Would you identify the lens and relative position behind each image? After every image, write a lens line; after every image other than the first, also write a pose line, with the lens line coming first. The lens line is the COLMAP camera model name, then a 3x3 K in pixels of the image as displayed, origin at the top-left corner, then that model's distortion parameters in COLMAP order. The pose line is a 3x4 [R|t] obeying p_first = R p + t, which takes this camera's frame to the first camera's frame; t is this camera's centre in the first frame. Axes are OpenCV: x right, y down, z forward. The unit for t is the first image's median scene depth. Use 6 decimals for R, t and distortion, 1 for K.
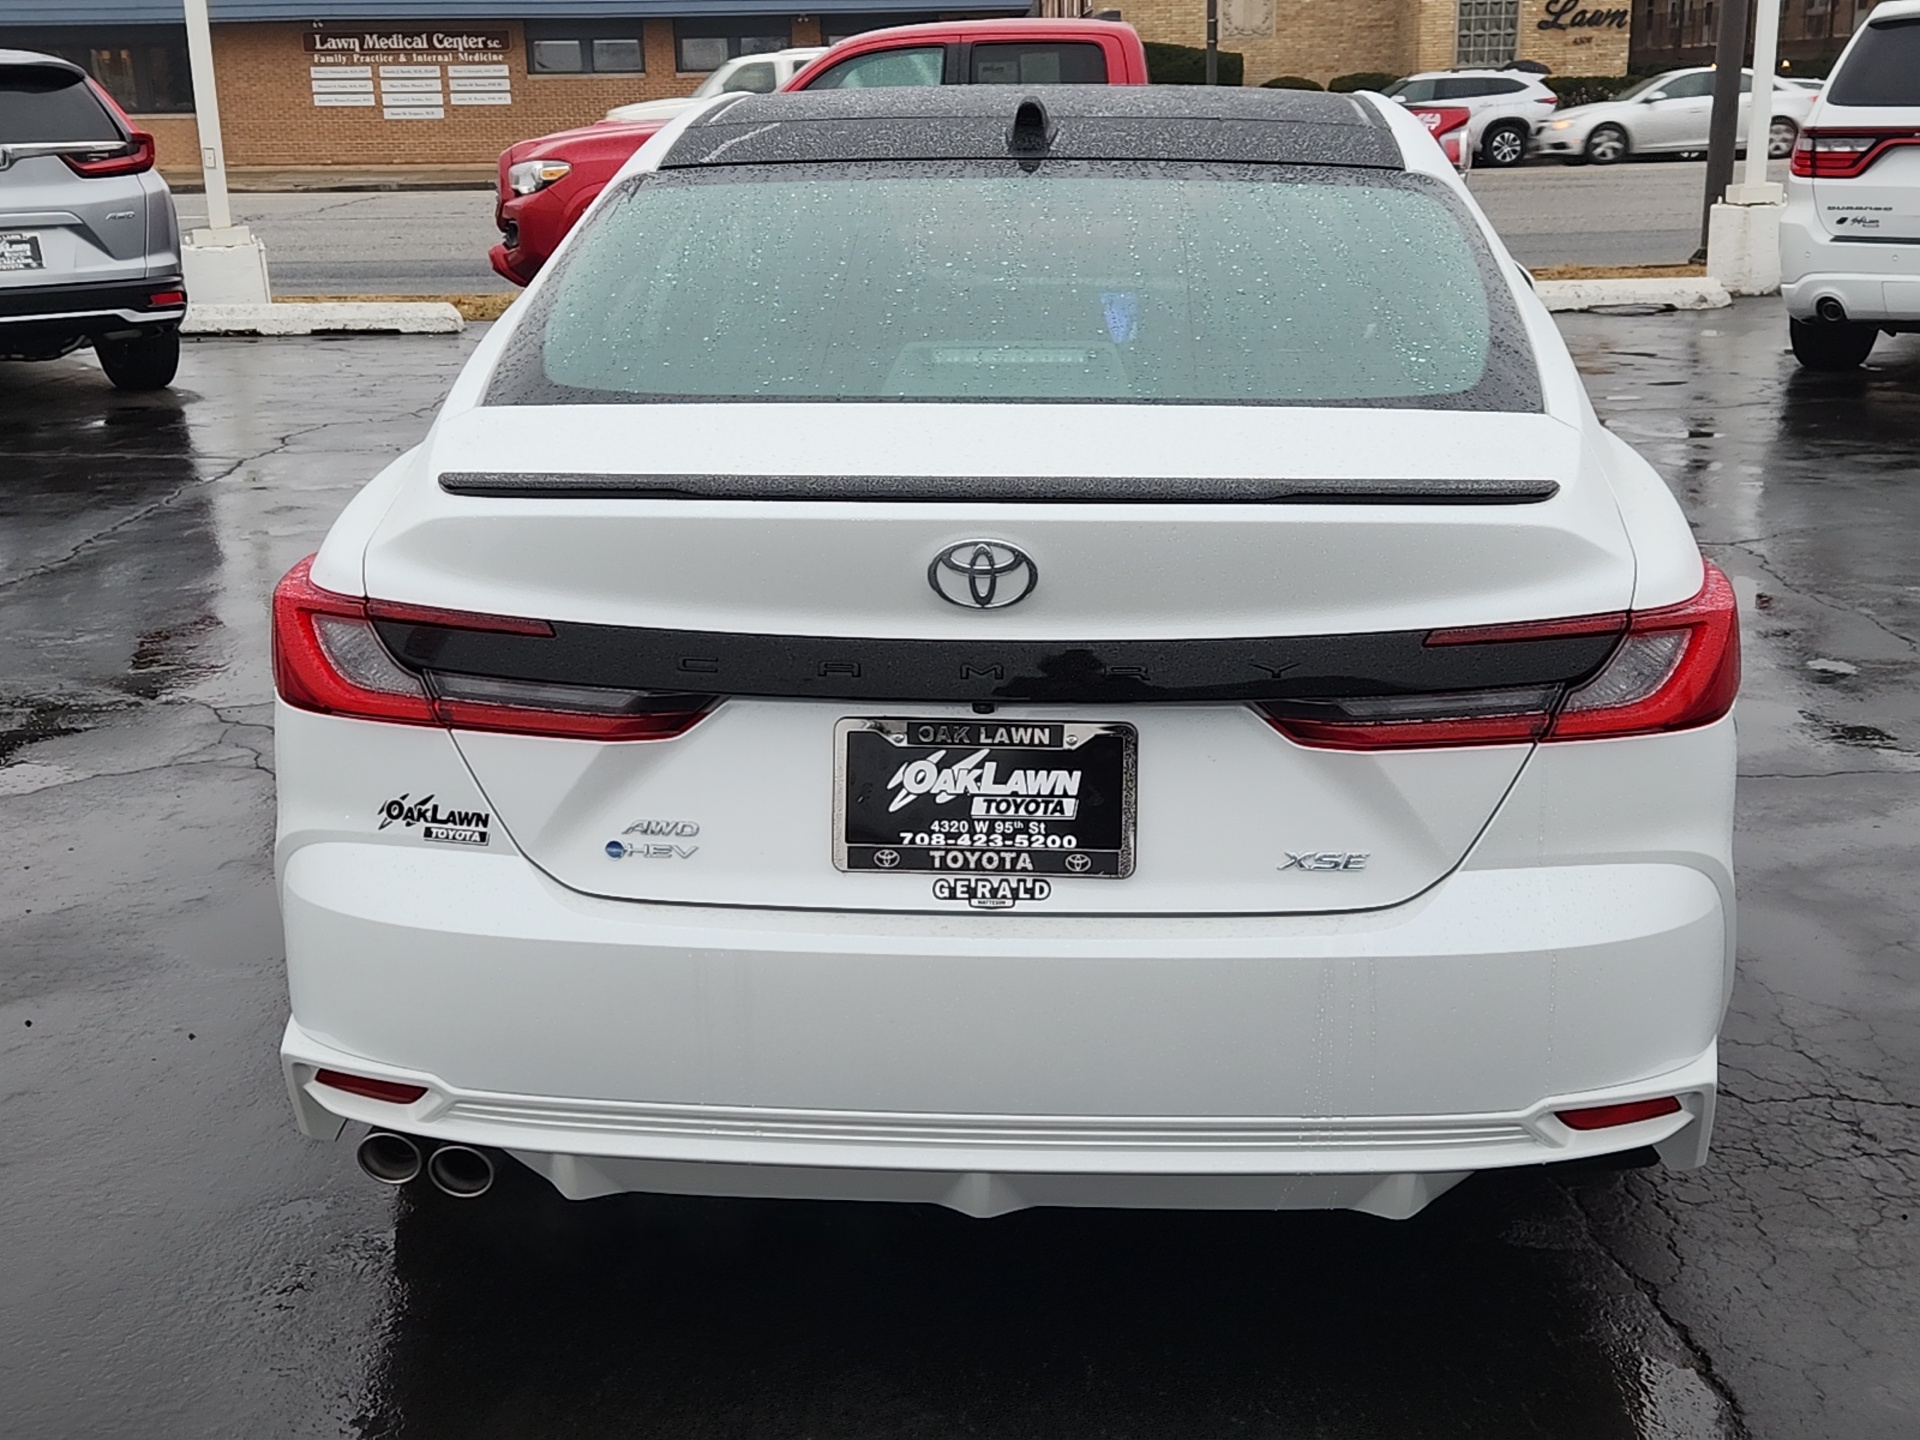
lens RADIAL K [[2402.6, 0, 960.0], [0, 2402.6, 720.0], [0, 0, 1]] dist [0.091933, -0.122388]
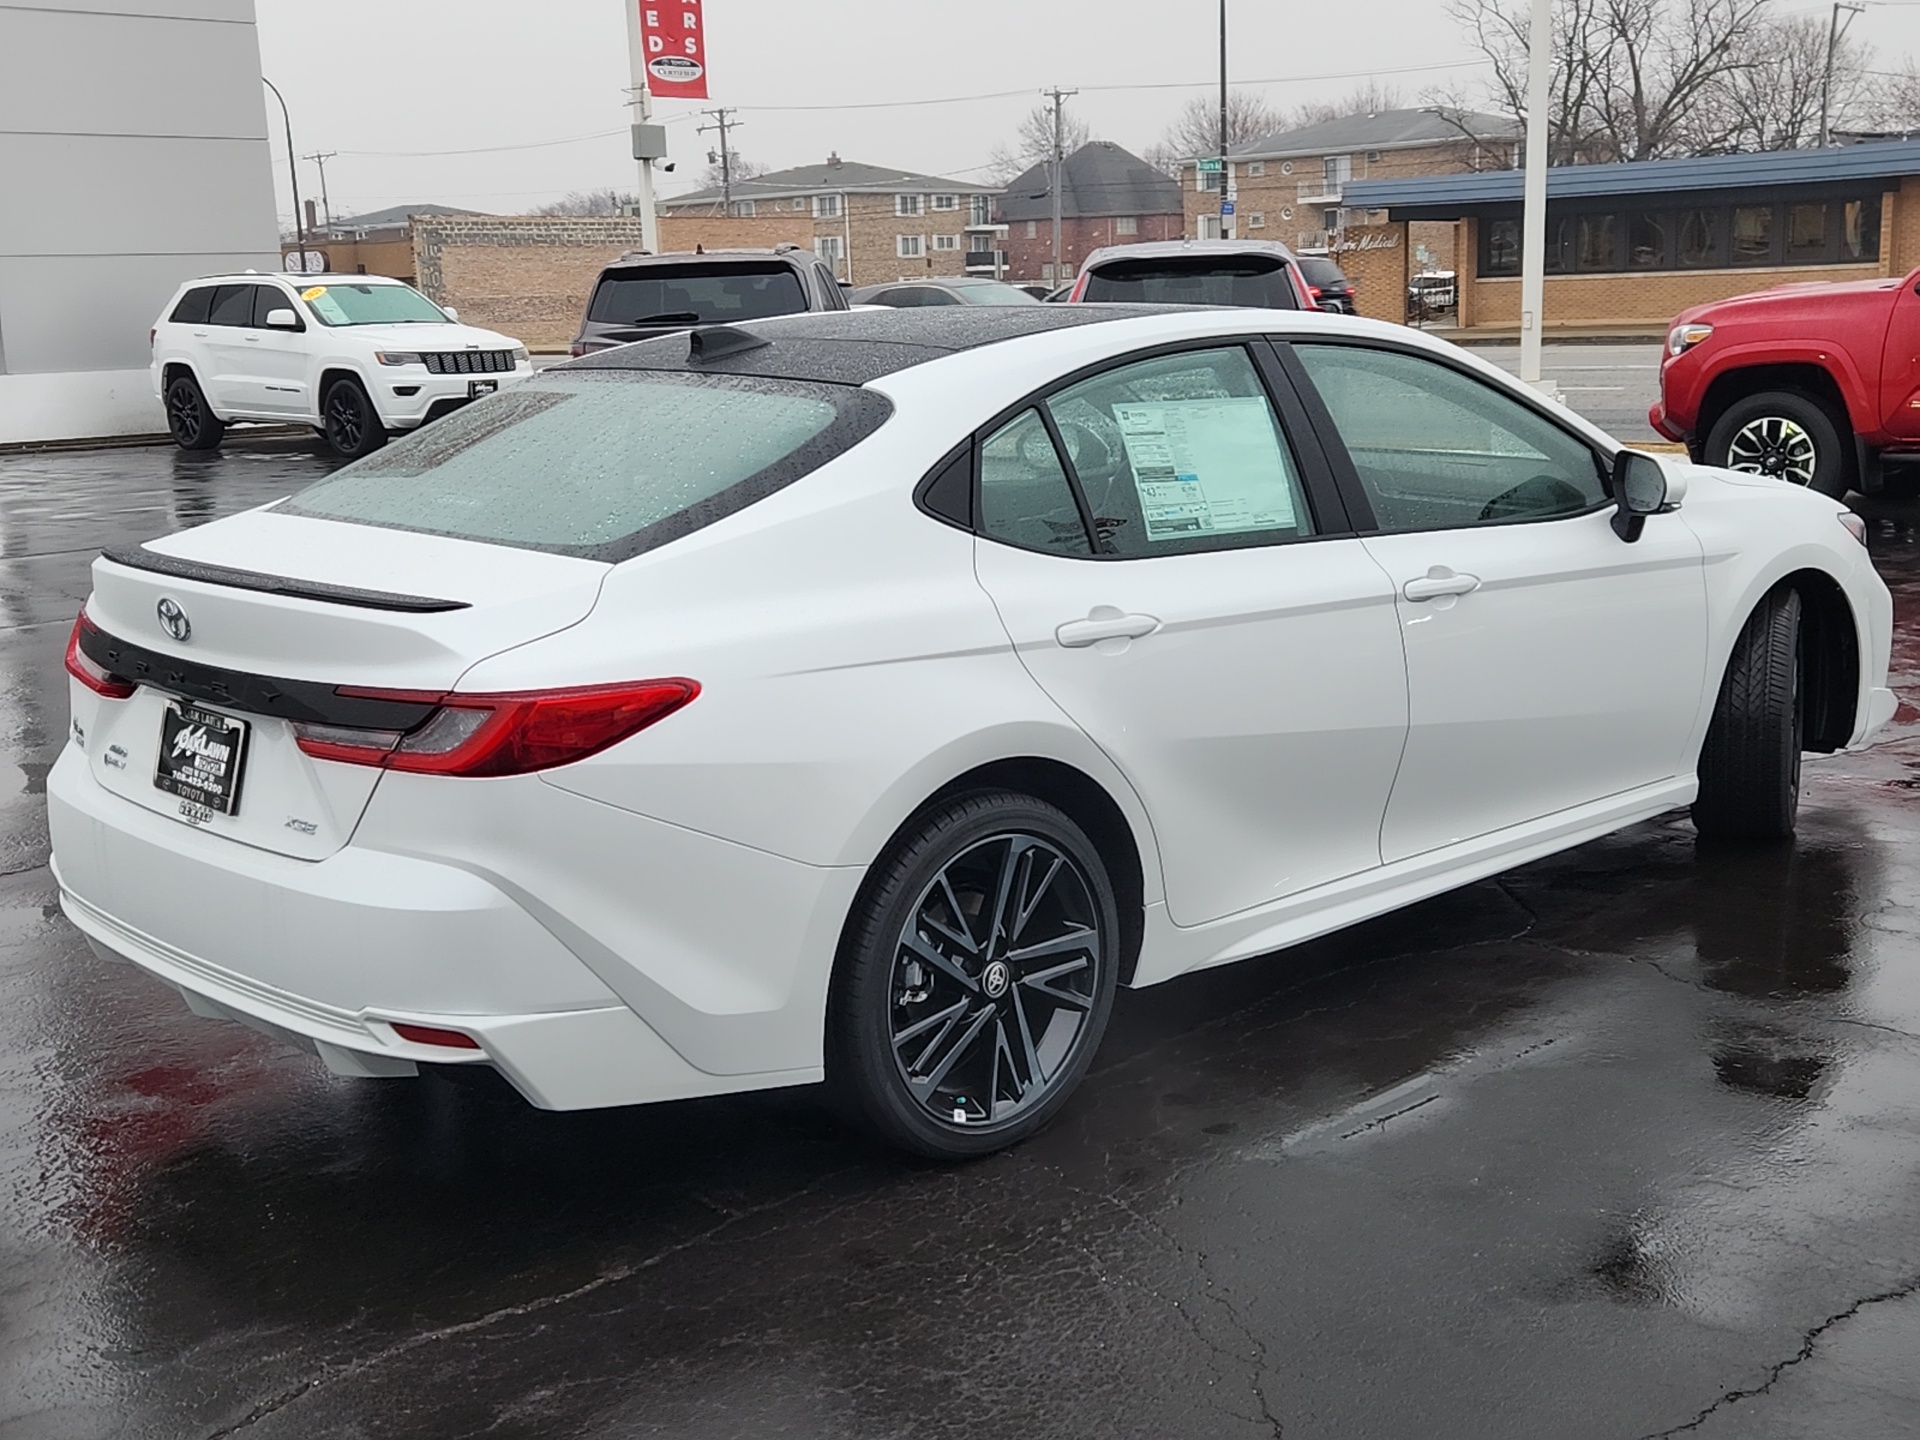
lens RADIAL K [[2402.6, 0, 960.0], [0, 2402.6, 720.0], [0, 0, 1]] dist [0.091933, -0.122388]
pose [[0.712738, 0.126002, -0.690020, 1.528925], [-0.162081, 0.986695, 0.012760, -0.098097], [0.682447, 0.102745, 0.723678, 0.147903]]
